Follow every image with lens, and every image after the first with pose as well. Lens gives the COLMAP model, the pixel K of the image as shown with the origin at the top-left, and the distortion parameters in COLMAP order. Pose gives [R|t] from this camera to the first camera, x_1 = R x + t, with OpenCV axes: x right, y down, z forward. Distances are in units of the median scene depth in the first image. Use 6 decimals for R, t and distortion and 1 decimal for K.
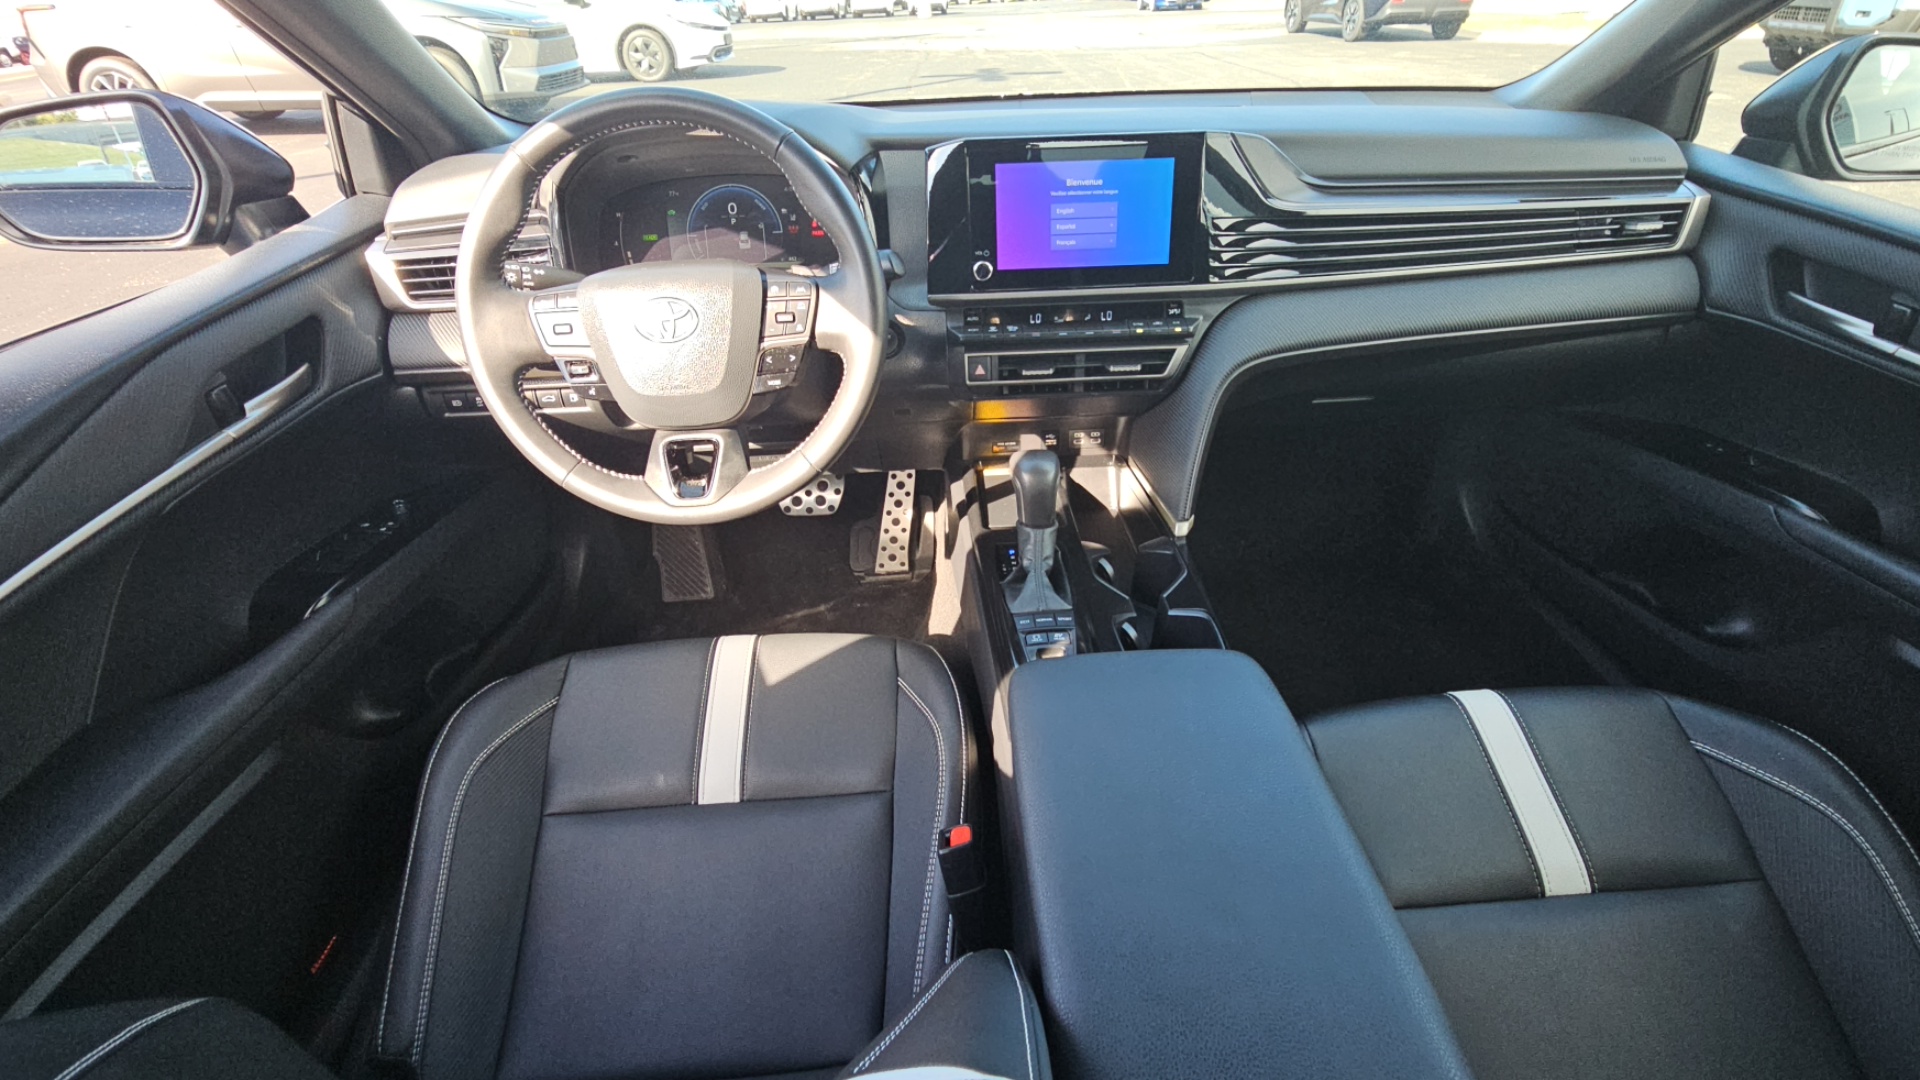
lens RADIAL K [[861.9, 0, 978.7], [0, 861.9, 540.2], [0, 0, 1]] dist [0.009674, -0.007993]
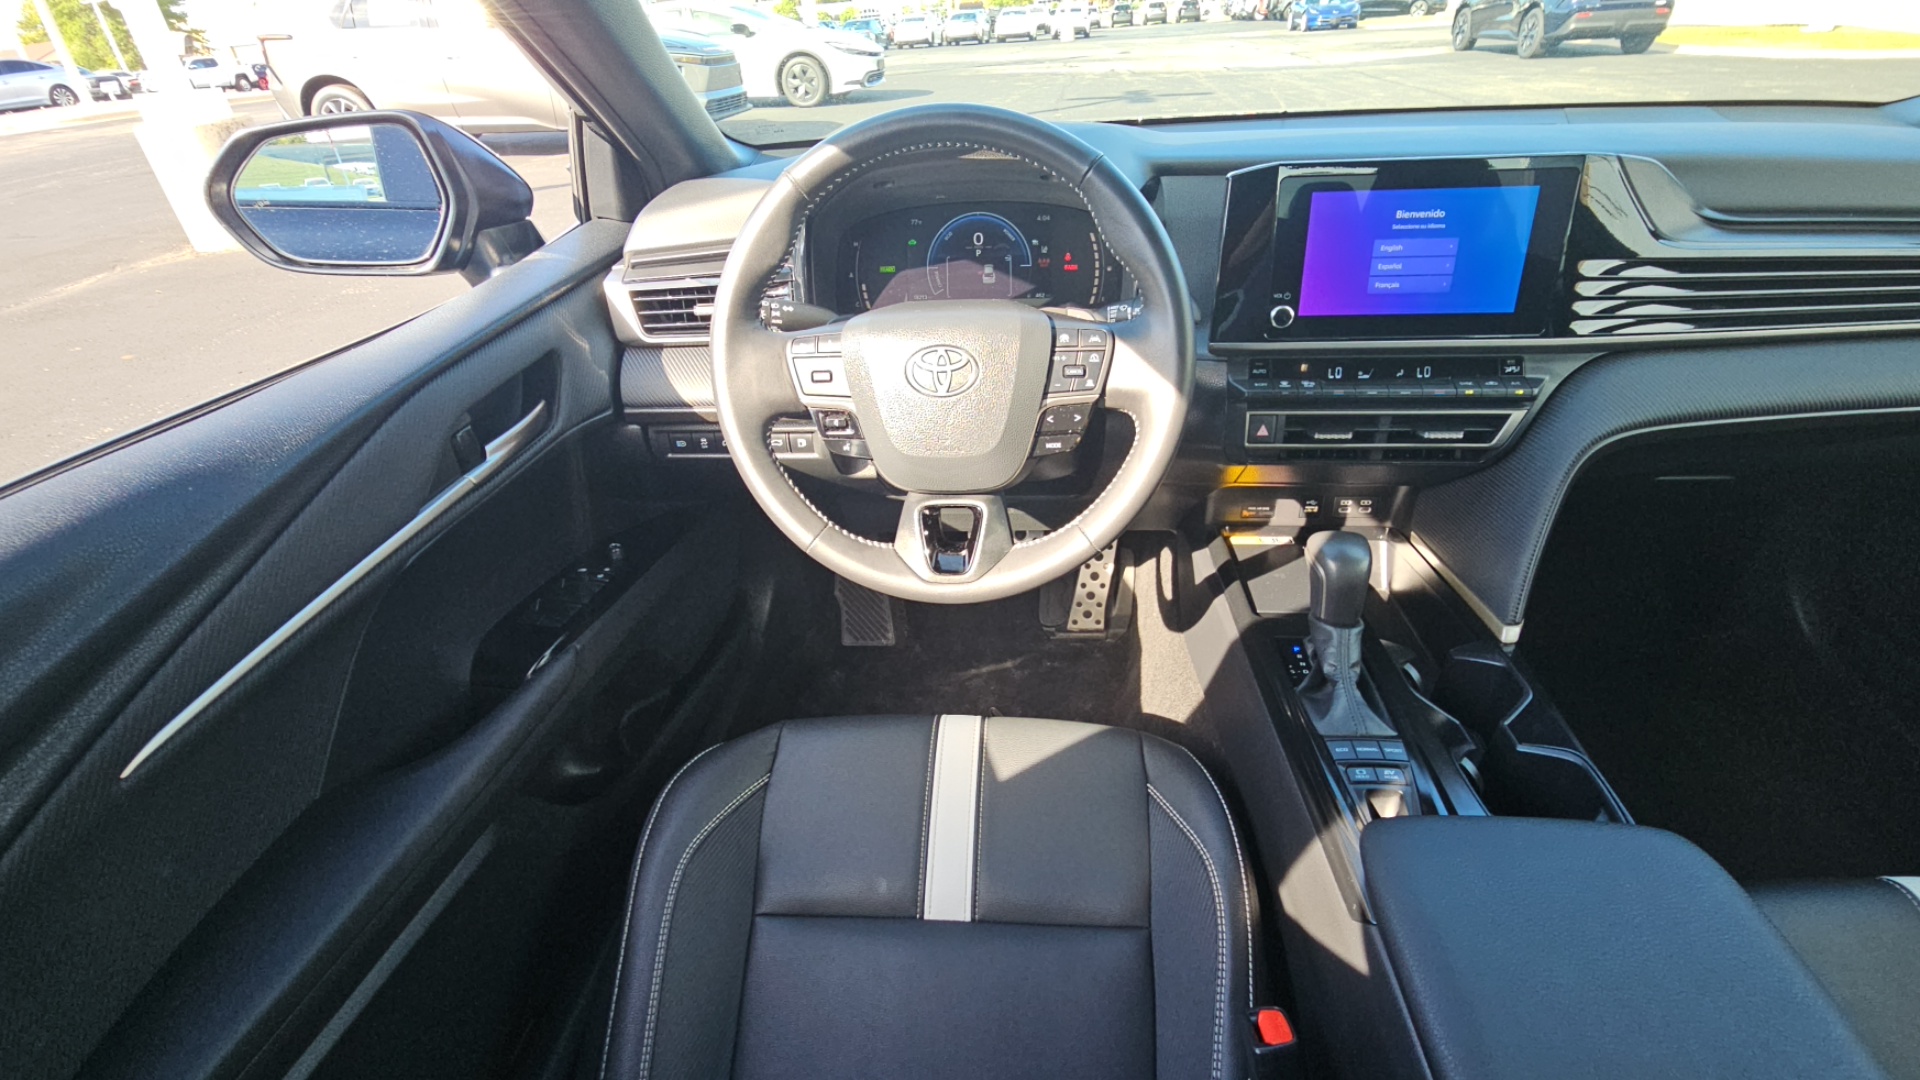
lens RADIAL K [[861.9, 0, 980.8], [0, 861.9, 540.2], [0, 0, 1]] dist [0.009674, -0.007993]
pose [[0.990585, 0.055917, -0.124958, -0.164774], [-0.058494, 0.998142, -0.017051, -0.058568], [0.123772, 0.024200, 0.992016, 0.122022]]
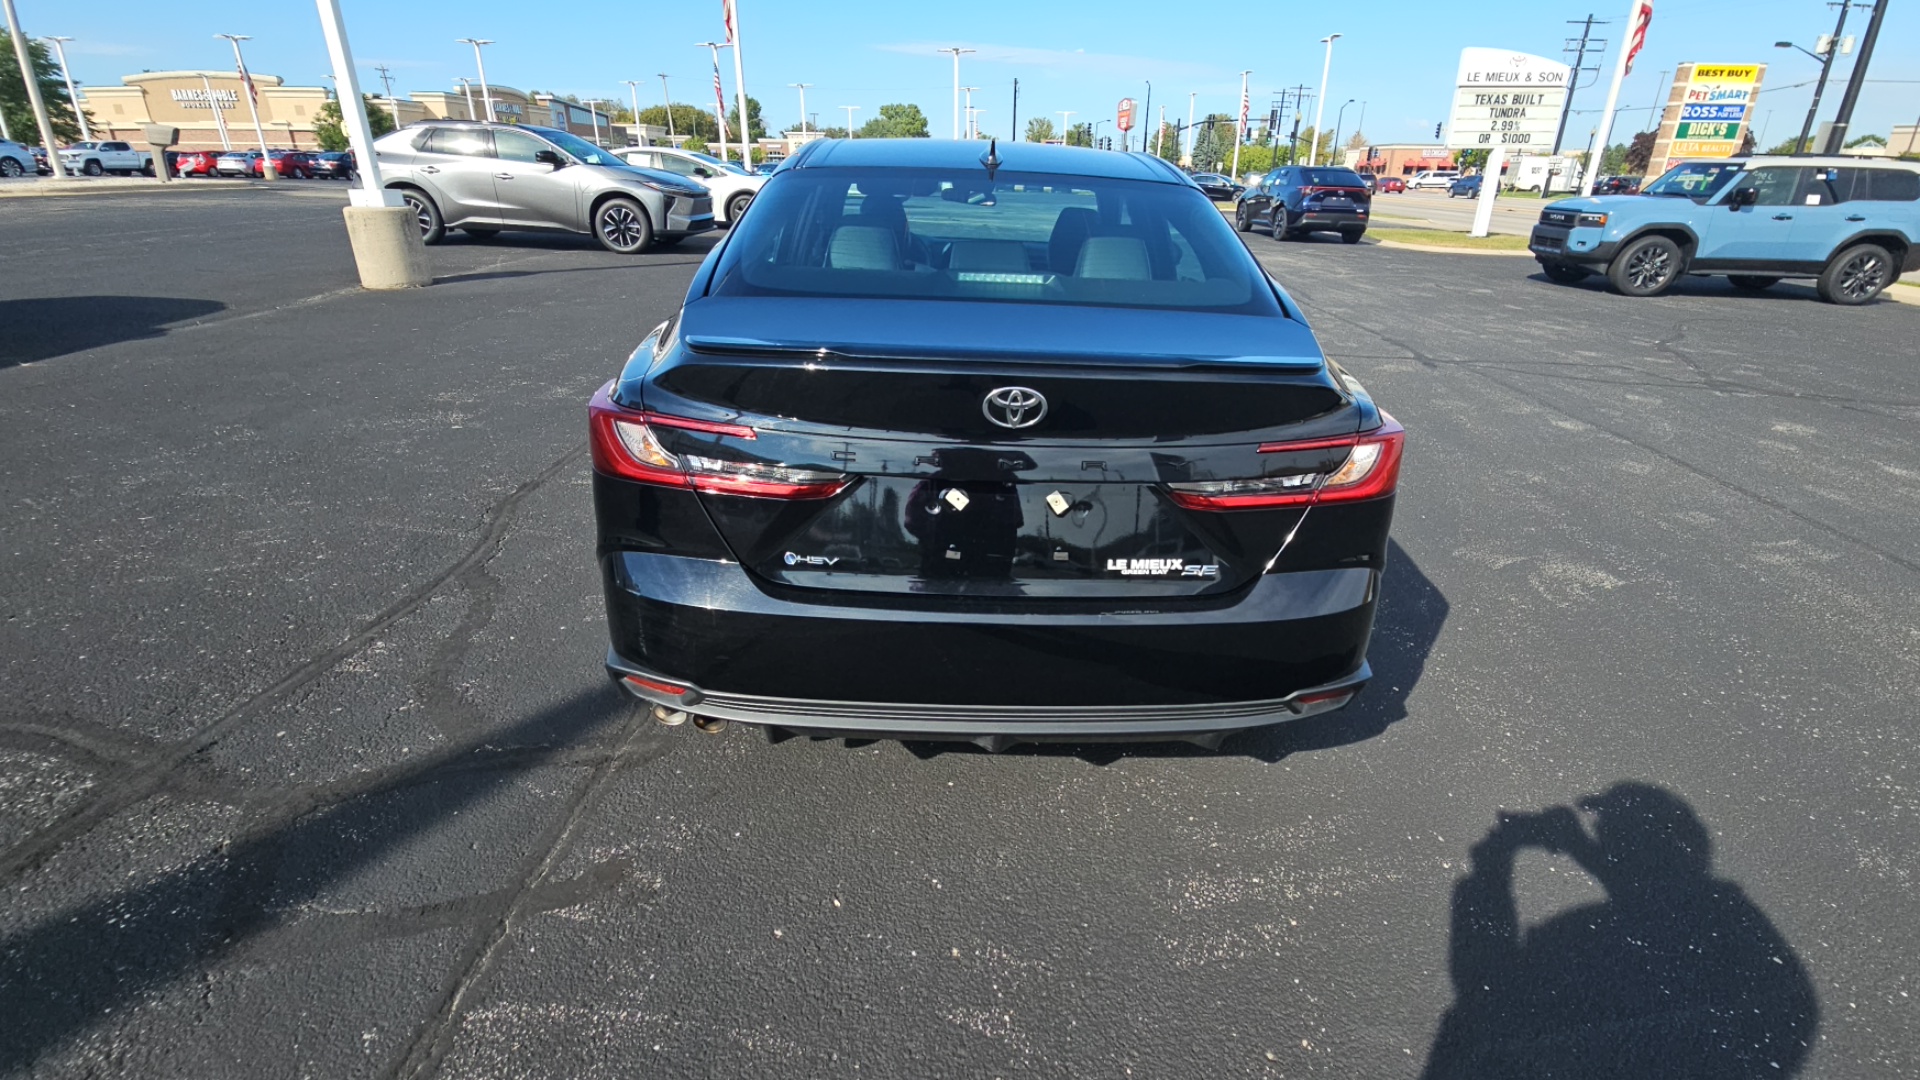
lens RADIAL K [[861.9, 0, 977.0], [0, 861.9, 539.6], [0, 0, 1]] dist [0.009674, -0.007993]
pose [[0.997396, 0.071951, -0.004835, 0.248640], [-0.071756, 0.983560, -0.165713, 1.793325], [-0.007168, 0.165629, 0.986162, -3.199088]]
